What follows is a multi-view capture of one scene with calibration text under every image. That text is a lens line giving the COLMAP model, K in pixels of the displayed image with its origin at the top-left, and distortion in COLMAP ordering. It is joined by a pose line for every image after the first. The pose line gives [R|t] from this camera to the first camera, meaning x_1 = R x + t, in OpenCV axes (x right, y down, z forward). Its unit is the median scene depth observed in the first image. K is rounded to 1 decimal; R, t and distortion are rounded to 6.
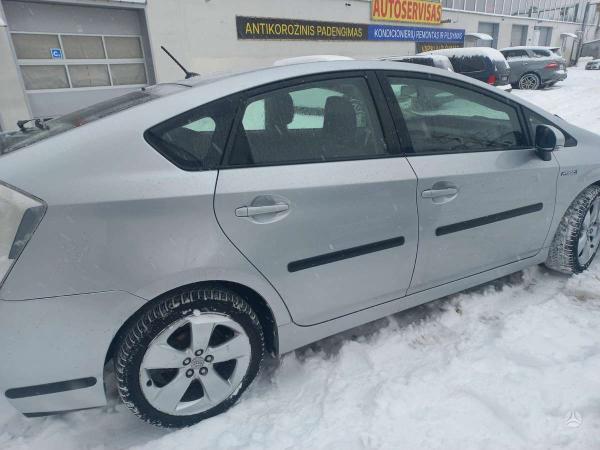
lens RADIAL K [[417.7, 0, 300.0], [0, 417.7, 225.0], [0, 0, 1]] dist [0.047981, -0.002530]
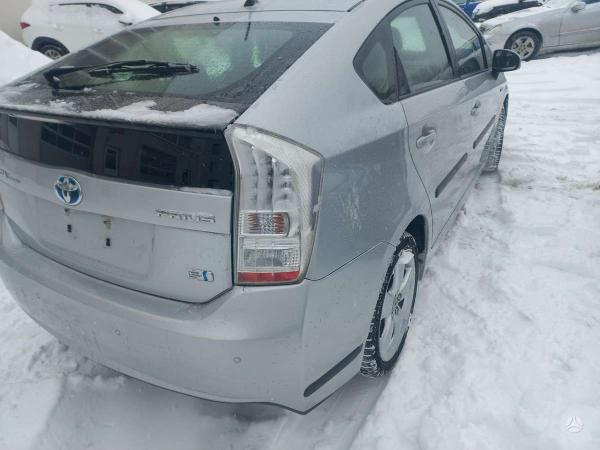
lens RADIAL K [[417.7, 0, 300.0], [0, 417.7, 225.0], [0, 0, 1]] dist [0.047981, -0.002530]
pose [[0.855640, -0.234264, 0.461520, -0.780046], [0.186048, 0.971314, 0.148107, -0.037866], [-0.482977, -0.040861, 0.874679, 0.235175]]
